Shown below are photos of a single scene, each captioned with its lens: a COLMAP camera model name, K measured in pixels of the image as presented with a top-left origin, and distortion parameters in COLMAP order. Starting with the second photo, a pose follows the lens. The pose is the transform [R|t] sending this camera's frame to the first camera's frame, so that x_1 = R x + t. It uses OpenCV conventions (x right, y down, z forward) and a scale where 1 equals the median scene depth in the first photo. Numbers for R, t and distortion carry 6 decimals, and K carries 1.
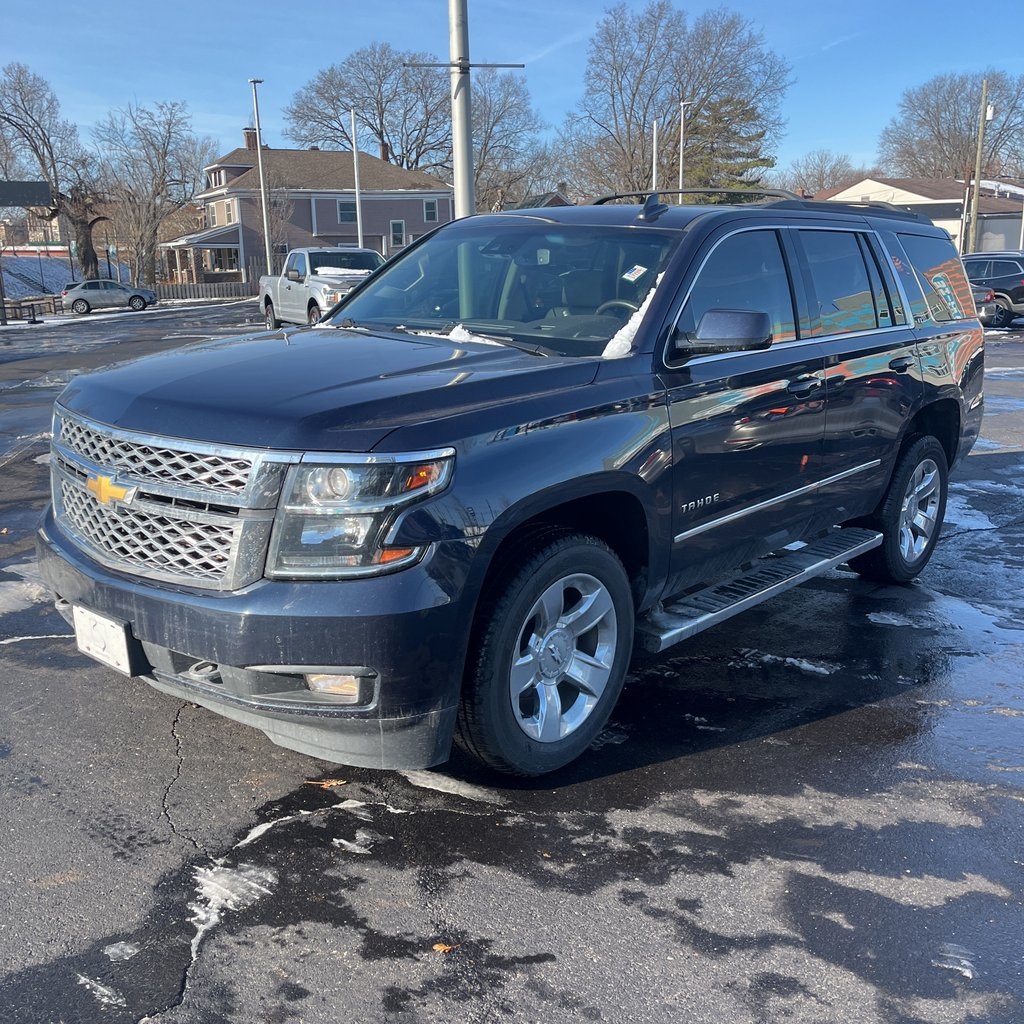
lens RADIAL K [[1017.5, 0, 512.0], [0, 1017.5, 512.0], [0, 0, 1]] dist [0.043356, -0.044971]
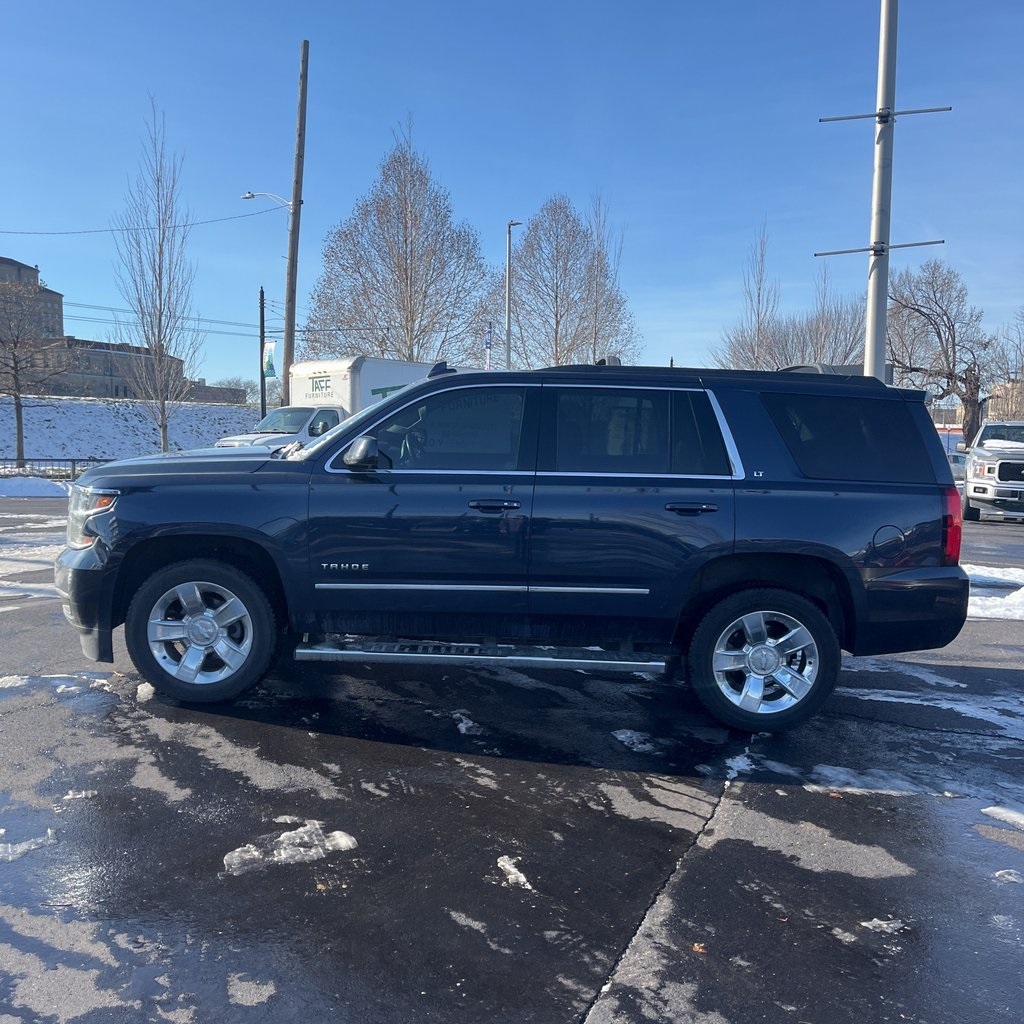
lens RADIAL K [[1017.5, 0, 512.0], [0, 1017.5, 512.0], [0, 0, 1]] dist [0.043356, -0.044971]
pose [[0.659166, 0.084160, -0.747273, 1.433219], [-0.208043, 0.975342, -0.073668, -0.027822], [0.722647, 0.204024, 0.660421, 0.203817]]
